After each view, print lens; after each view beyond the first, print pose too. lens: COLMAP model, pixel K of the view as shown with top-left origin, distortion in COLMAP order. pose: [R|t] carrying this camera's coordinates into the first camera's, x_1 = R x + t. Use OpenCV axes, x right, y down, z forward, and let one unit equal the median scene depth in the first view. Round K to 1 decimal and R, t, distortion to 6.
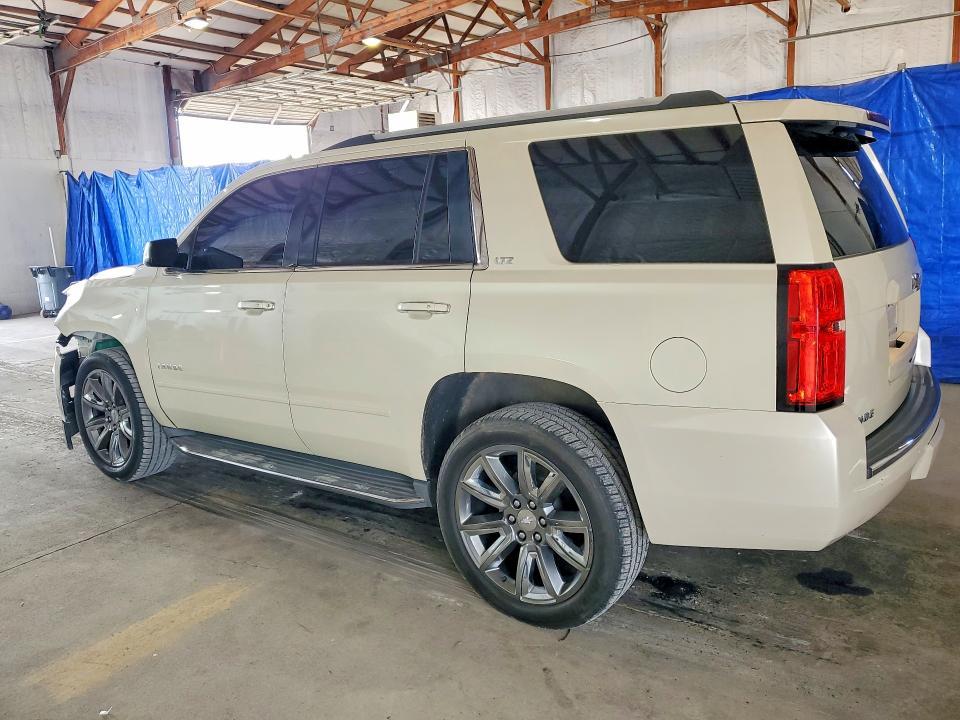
lens RADIAL K [[757.7, 0, 471.2], [0, 757.7, 358.3], [0, 0, 1]] dist [-0.008072, 0.007651]
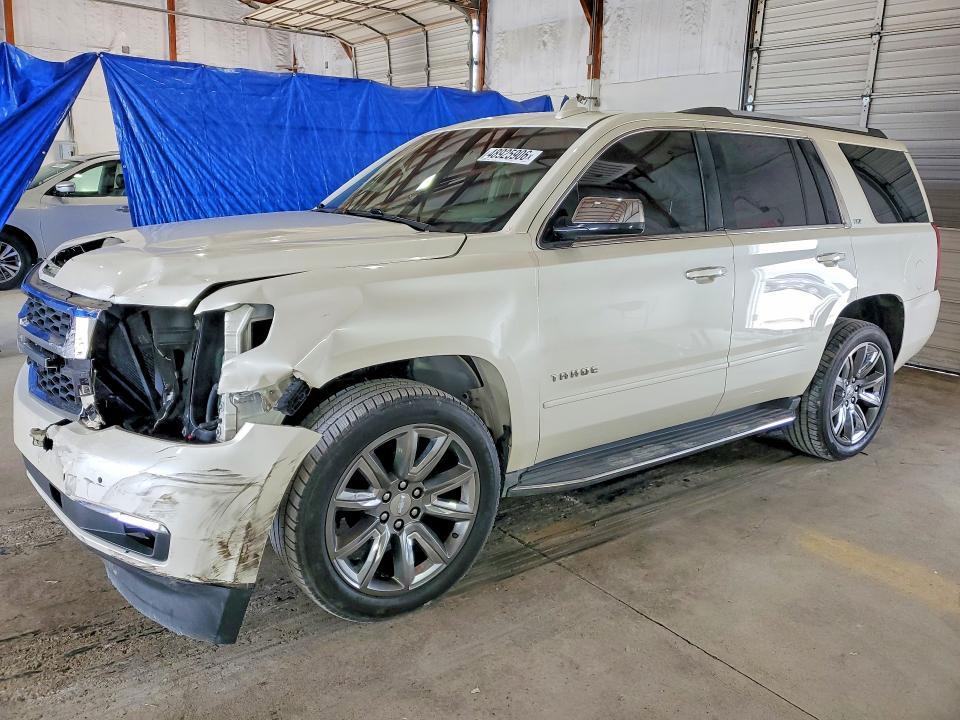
lens RADIAL K [[757.7, 0, 471.2], [0, 757.7, 358.3], [0, 0, 1]] dist [-0.008072, 0.007651]
pose [[0.306537, -0.171860, 0.936216, -1.166634], [0.146738, 0.980340, 0.131915, -0.122192], [-0.940480, 0.096942, 0.325728, 0.897293]]
